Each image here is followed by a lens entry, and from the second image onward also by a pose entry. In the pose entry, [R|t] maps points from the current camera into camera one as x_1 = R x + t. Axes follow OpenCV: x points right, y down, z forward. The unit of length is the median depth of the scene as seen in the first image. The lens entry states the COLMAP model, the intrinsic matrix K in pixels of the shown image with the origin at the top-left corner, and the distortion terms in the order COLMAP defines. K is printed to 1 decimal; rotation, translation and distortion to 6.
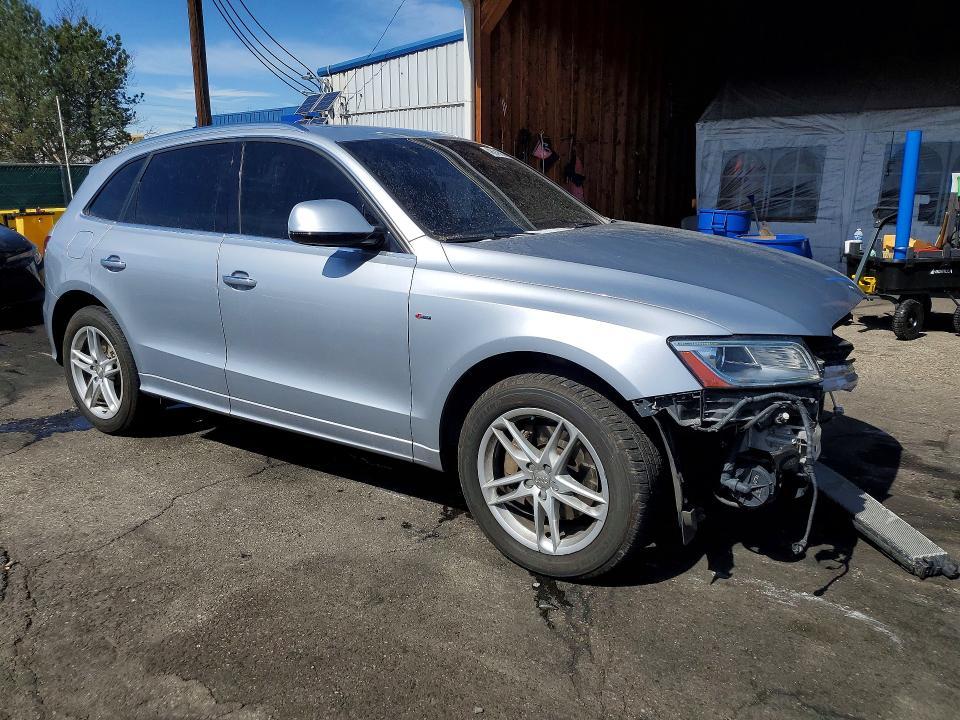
lens RADIAL K [[731.3, 0, 475.5], [0, 731.3, 359.7], [0, 0, 1]] dist [0.012707, 0.000695]
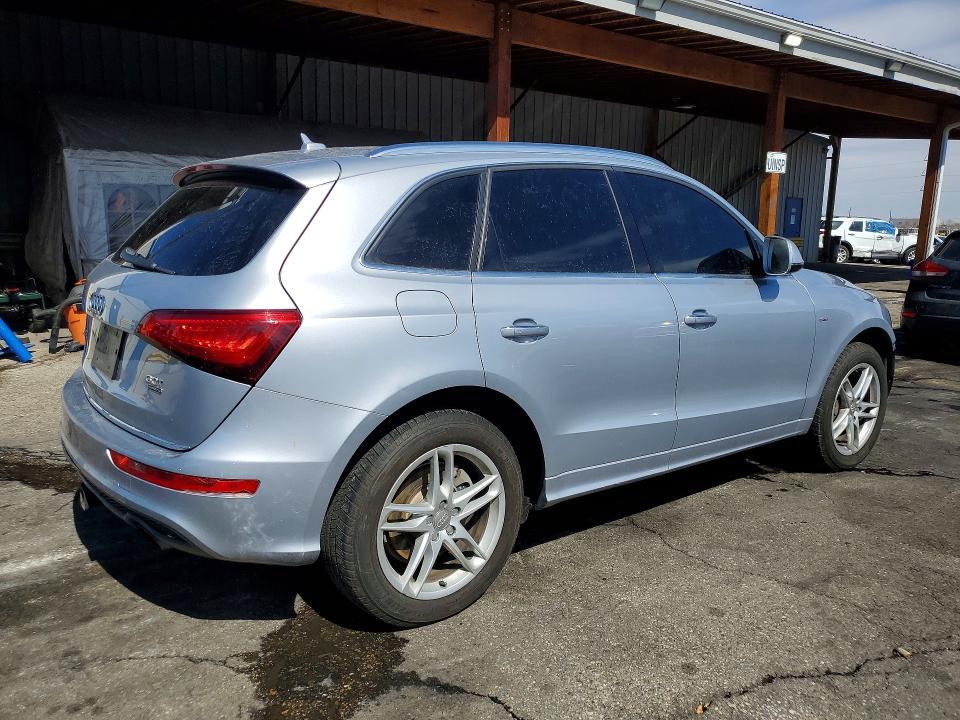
lens RADIAL K [[731.3, 0, 475.4], [0, 731.3, 361.6], [0, 0, 1]] dist [0.012707, 0.000695]
pose [[0.327211, -0.159586, 0.931378, -0.410073], [0.202086, 0.974651, 0.096004, -0.063780], [-0.923090, 0.156805, 0.351167, 0.291896]]
